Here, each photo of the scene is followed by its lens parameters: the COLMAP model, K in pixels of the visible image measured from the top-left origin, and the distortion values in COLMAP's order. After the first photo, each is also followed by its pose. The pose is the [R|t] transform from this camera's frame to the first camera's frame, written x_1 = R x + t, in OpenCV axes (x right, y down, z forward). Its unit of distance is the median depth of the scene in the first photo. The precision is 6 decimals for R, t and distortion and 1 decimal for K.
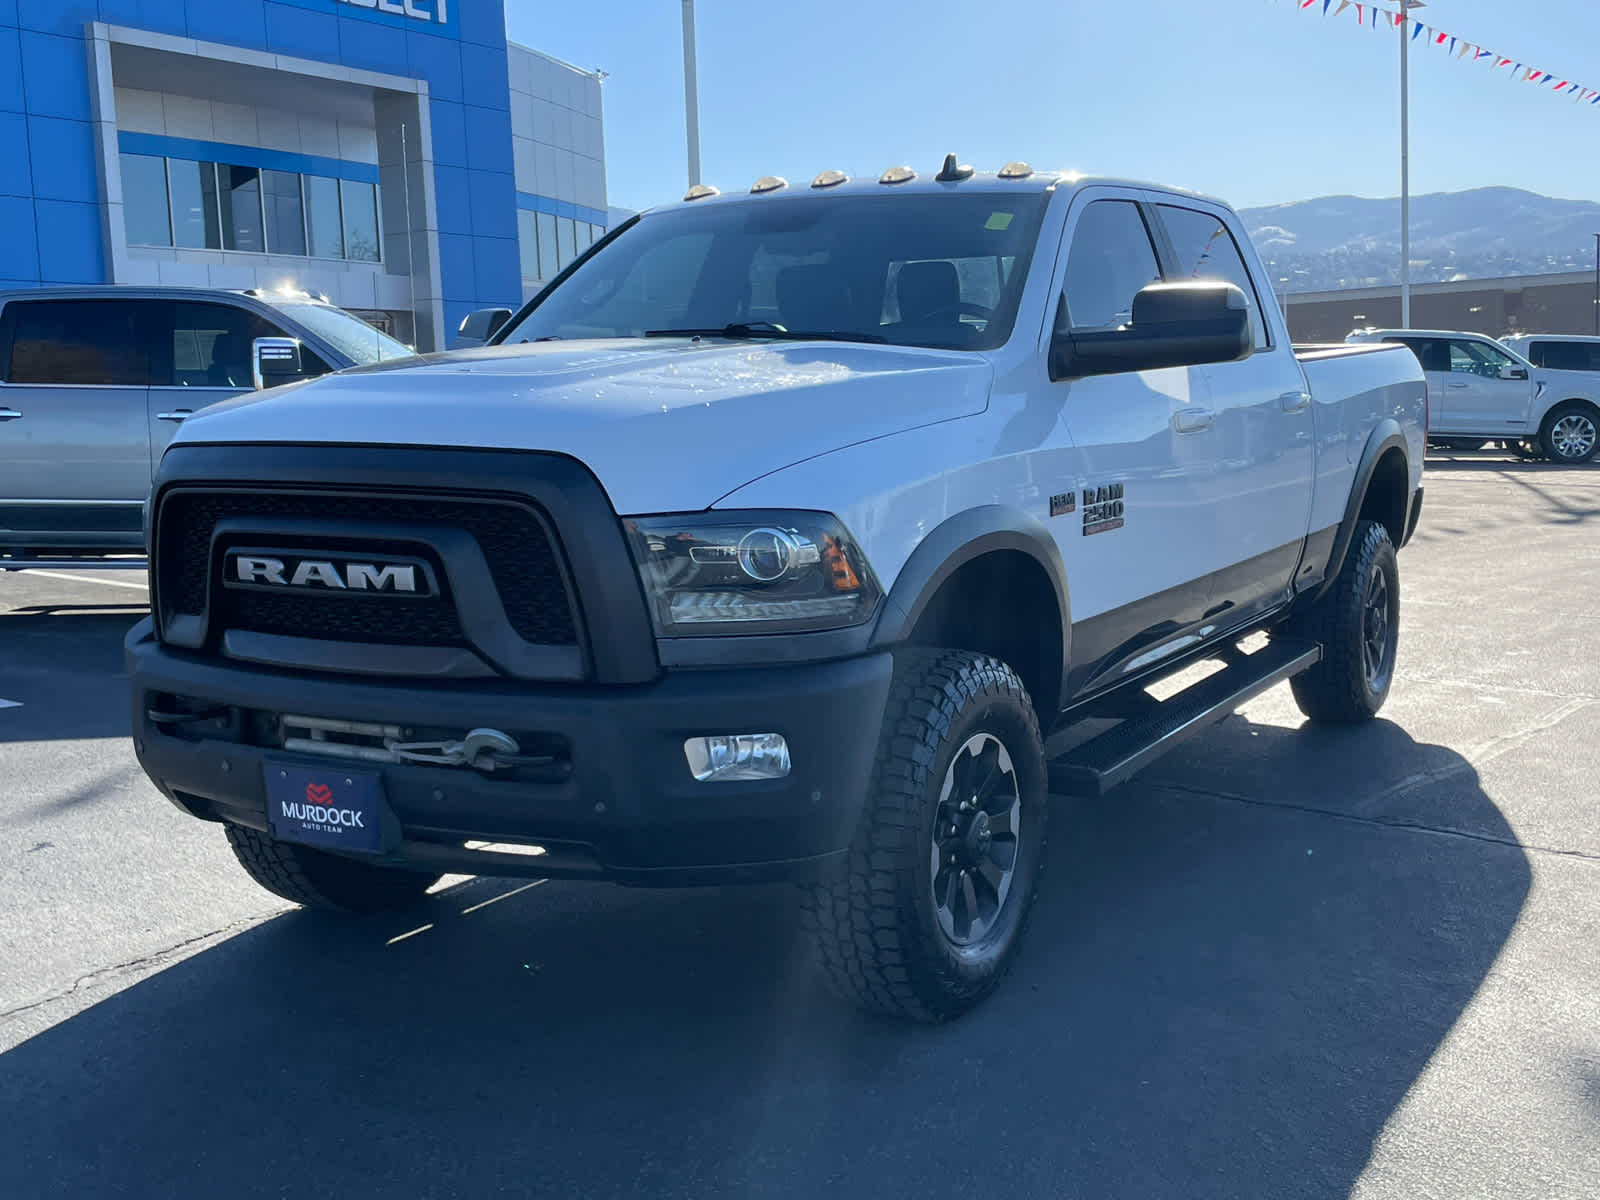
lens RADIAL K [[1789.0, 0, 822.2], [0, 1789.0, 606.4], [0, 0, 1]] dist [0.144793, -0.273583]
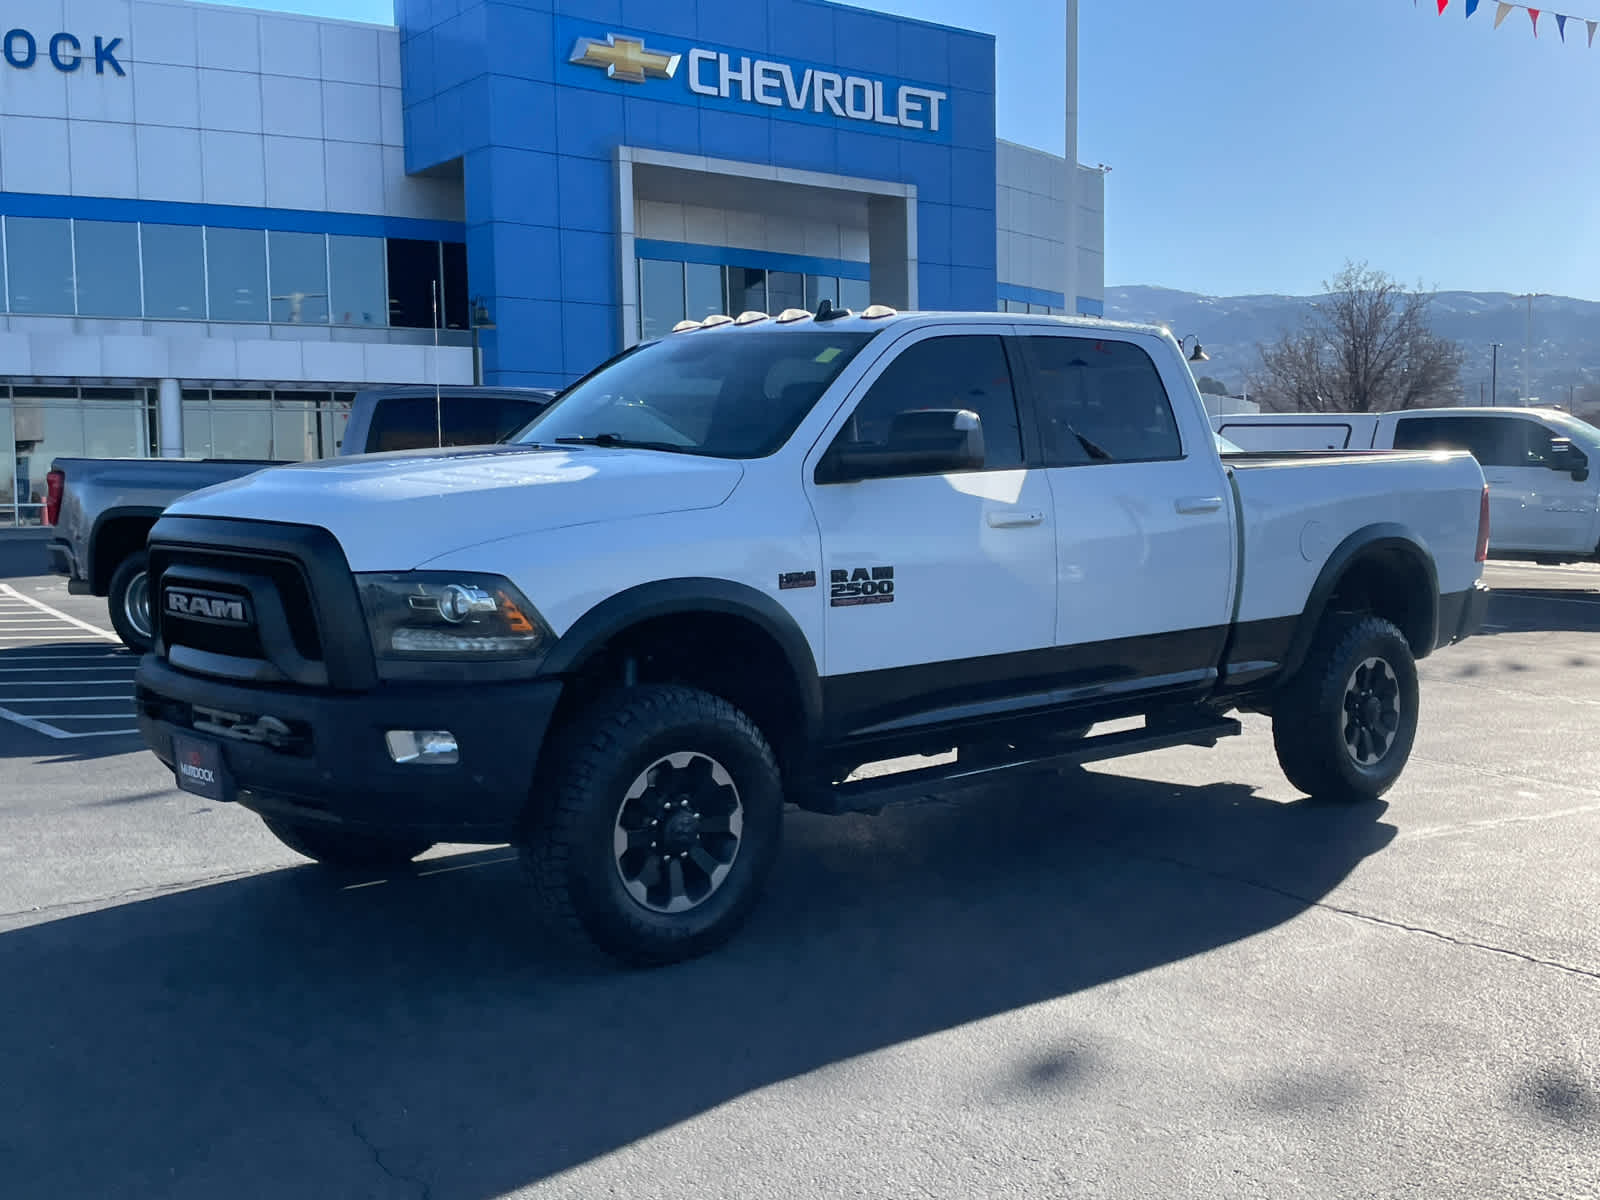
lens RADIAL K [[1789.0, 0, 822.2], [0, 1789.0, 606.4], [0, 0, 1]] dist [0.144793, -0.273583]
pose [[0.955228, 0.040535, -0.293080, 0.609465], [-0.053637, 0.997882, -0.036806, 0.008810], [0.290968, 0.050878, 0.955379, -0.242039]]
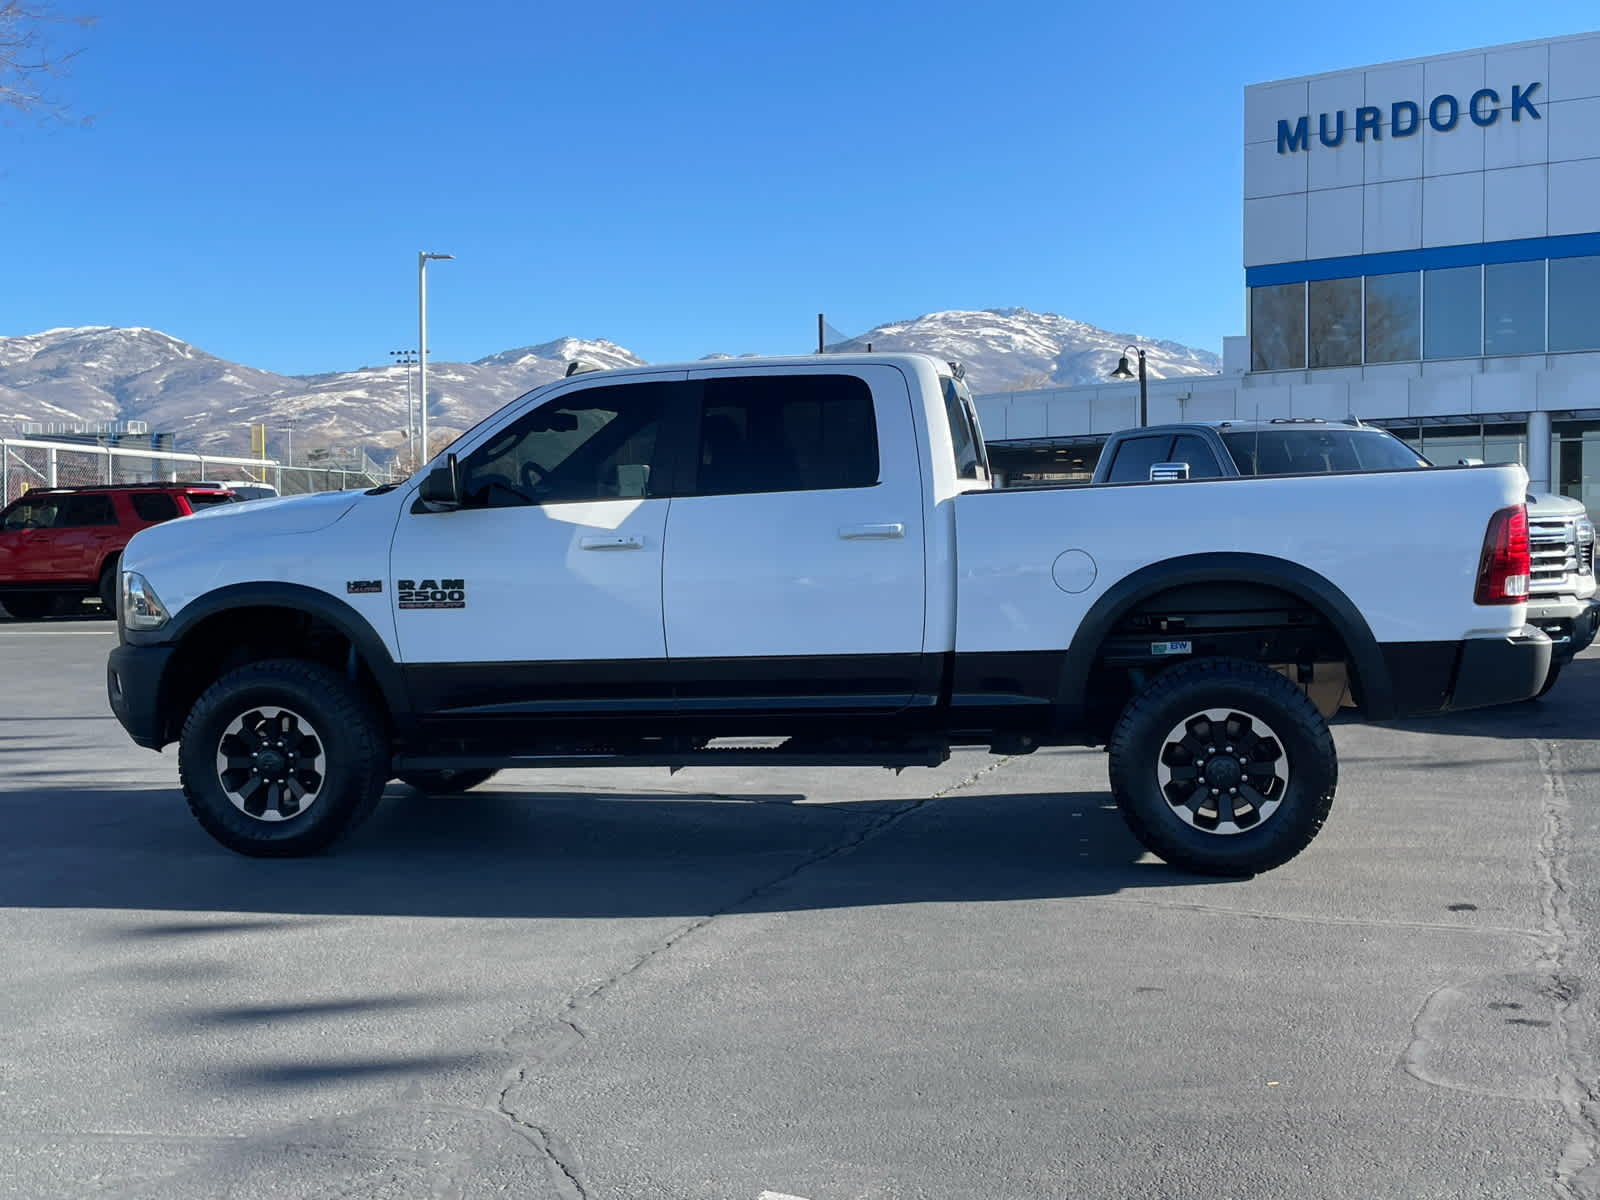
lens RADIAL K [[1789.0, 0, 822.2], [0, 1789.0, 606.4], [0, 0, 1]] dist [0.144793, -0.273583]
pose [[0.314391, 0.059493, -0.947428, 2.166712], [-0.107371, 0.993858, 0.026779, -0.150779], [0.943202, 0.093307, 0.318848, 1.011017]]
